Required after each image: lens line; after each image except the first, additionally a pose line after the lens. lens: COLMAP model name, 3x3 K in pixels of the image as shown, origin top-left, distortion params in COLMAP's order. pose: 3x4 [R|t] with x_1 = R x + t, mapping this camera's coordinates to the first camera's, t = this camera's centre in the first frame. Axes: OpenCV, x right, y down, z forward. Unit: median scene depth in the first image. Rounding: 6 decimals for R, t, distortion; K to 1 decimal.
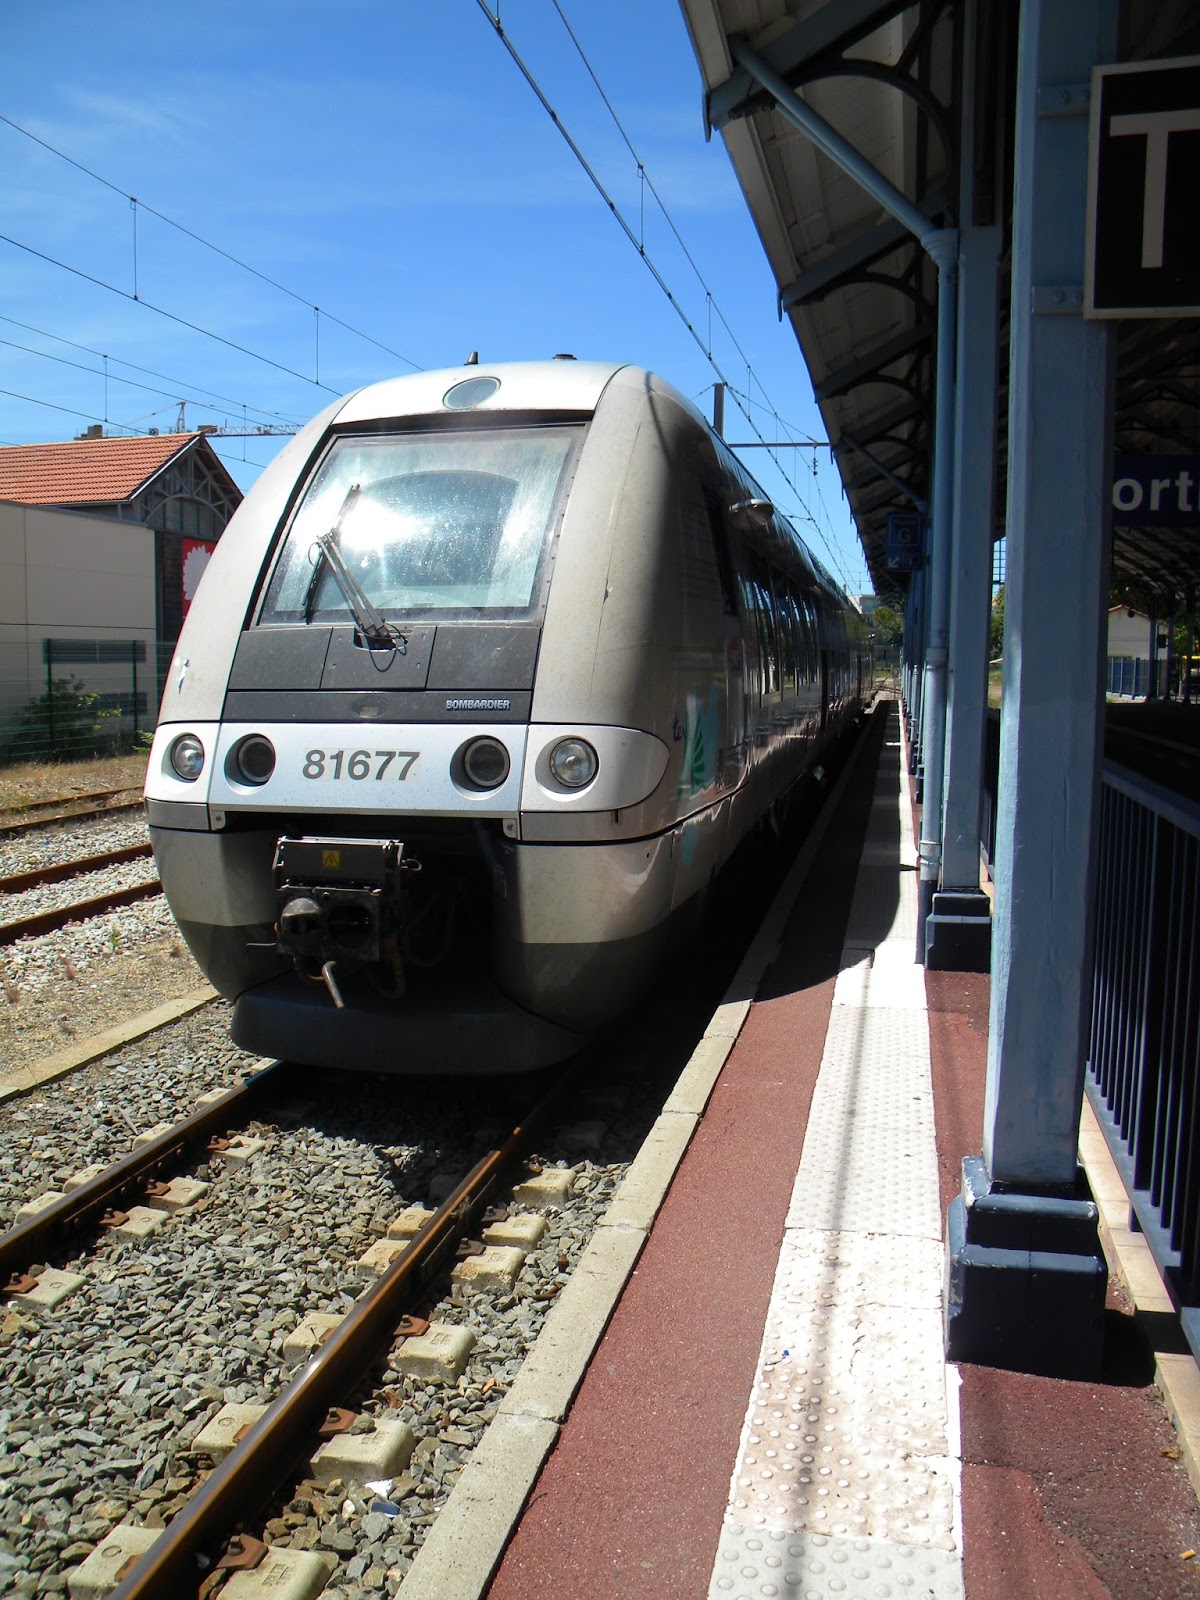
lens RADIAL K [[1311.8, 0, 596.9], [0, 1311.8, 806.7], [0, 0, 1]] dist [-0.004520, 0.000325]
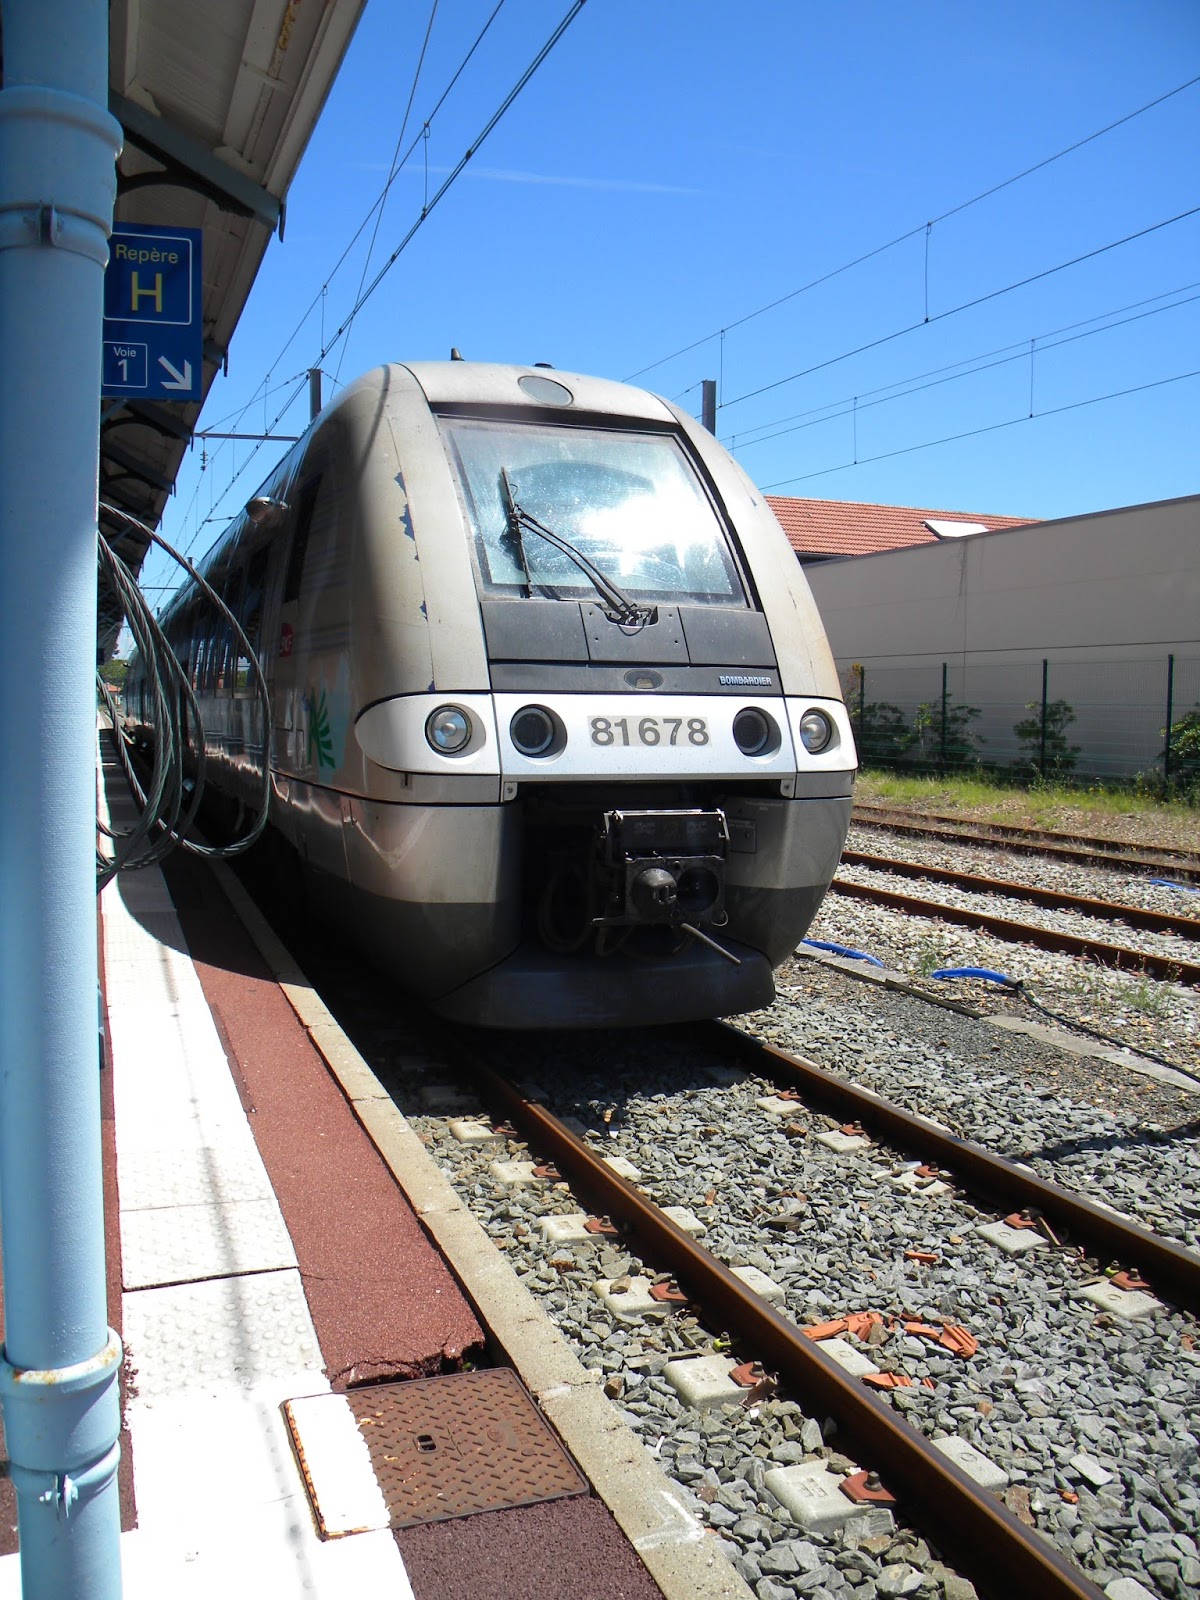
lens RADIAL K [[1311.8, 0, 600.5], [0, 1311.8, 796.1], [0, 0, 1]] dist [-0.004520, 0.000325]
pose [[0.824958, -0.028592, 0.564471, -0.798057], [0.045588, 0.998832, -0.016032, 0.032790], [-0.563353, 0.038959, 0.825297, 0.150357]]
